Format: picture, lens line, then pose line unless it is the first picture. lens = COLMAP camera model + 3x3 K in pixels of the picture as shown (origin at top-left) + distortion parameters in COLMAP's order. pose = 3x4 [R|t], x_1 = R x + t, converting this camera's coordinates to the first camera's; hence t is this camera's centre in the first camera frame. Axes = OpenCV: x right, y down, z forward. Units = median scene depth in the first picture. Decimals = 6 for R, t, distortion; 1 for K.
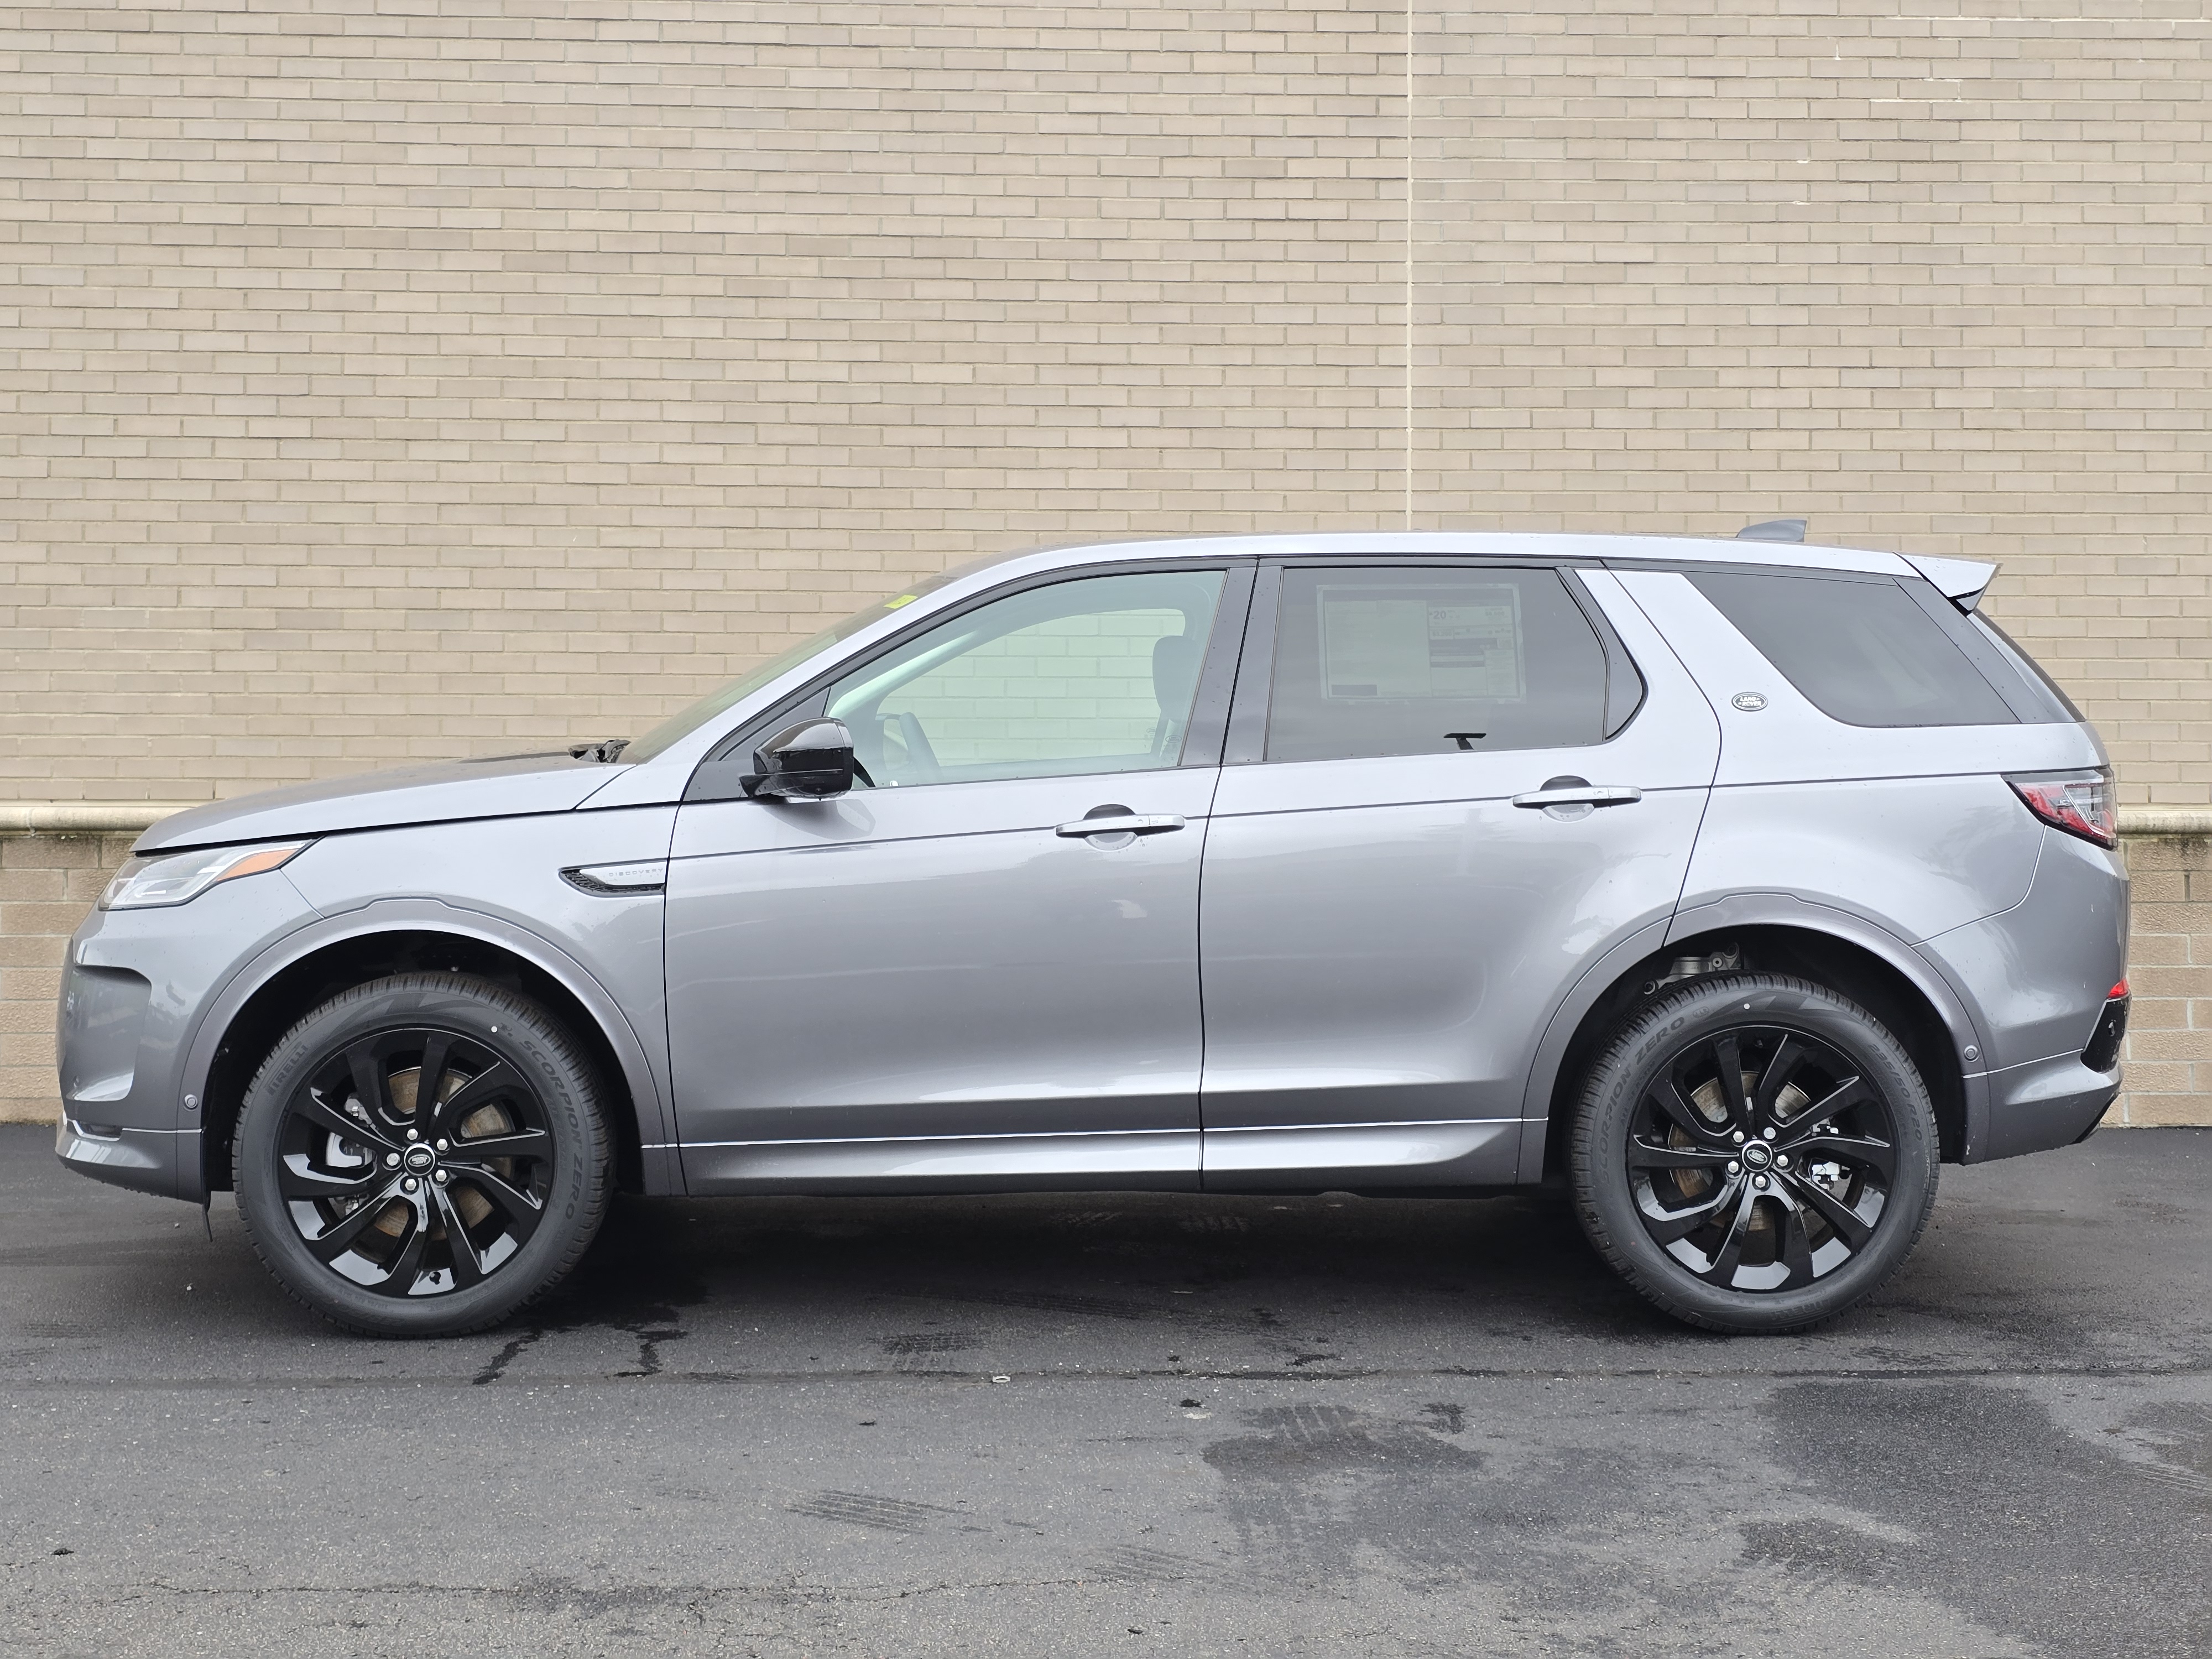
lens RADIAL K [[1500.3, 0, 1116.1], [0, 1500.3, 836.4], [0, 0, 1]] dist [0.044631, -0.035425]
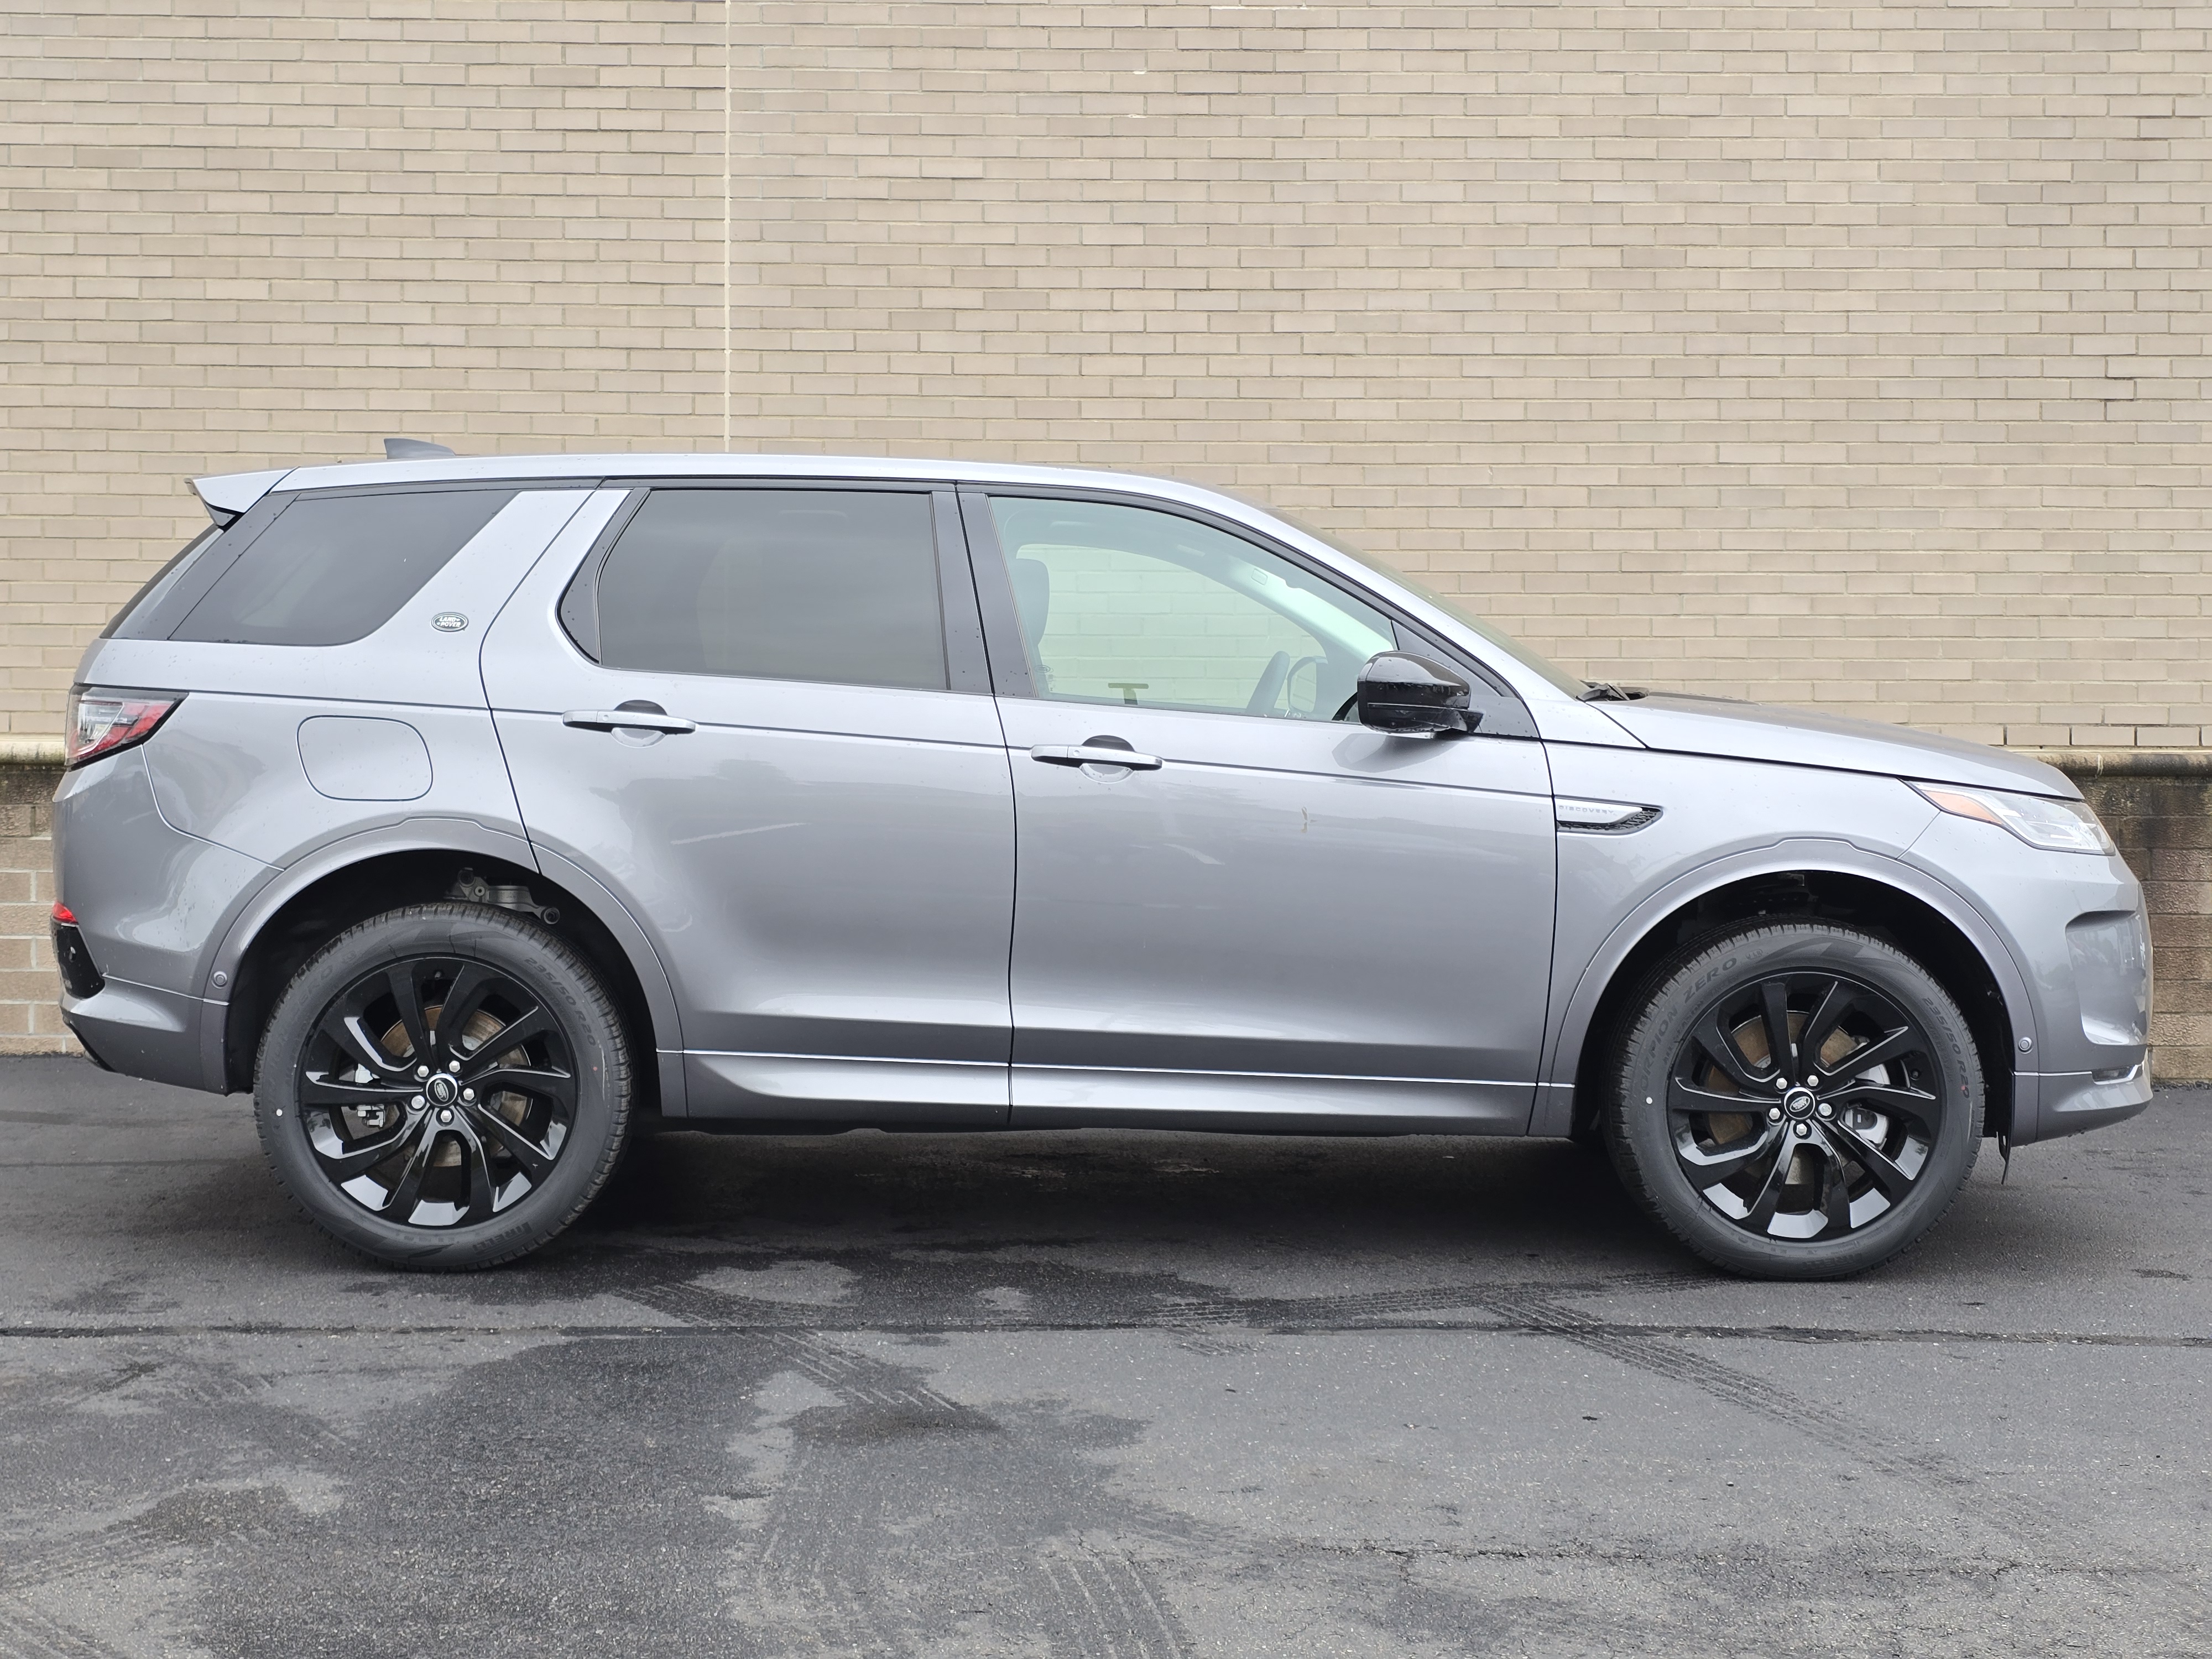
lens RADIAL K [[1500.3, 0, 1129.9], [0, 1500.3, 810.7], [0, 0, 1]] dist [0.044631, -0.035425]
pose [[0.999795, 0.005247, -0.019568, 0.471869], [-0.004831, 0.999763, 0.021244, 0.002225], [0.019675, -0.021146, 0.999583, 0.033369]]
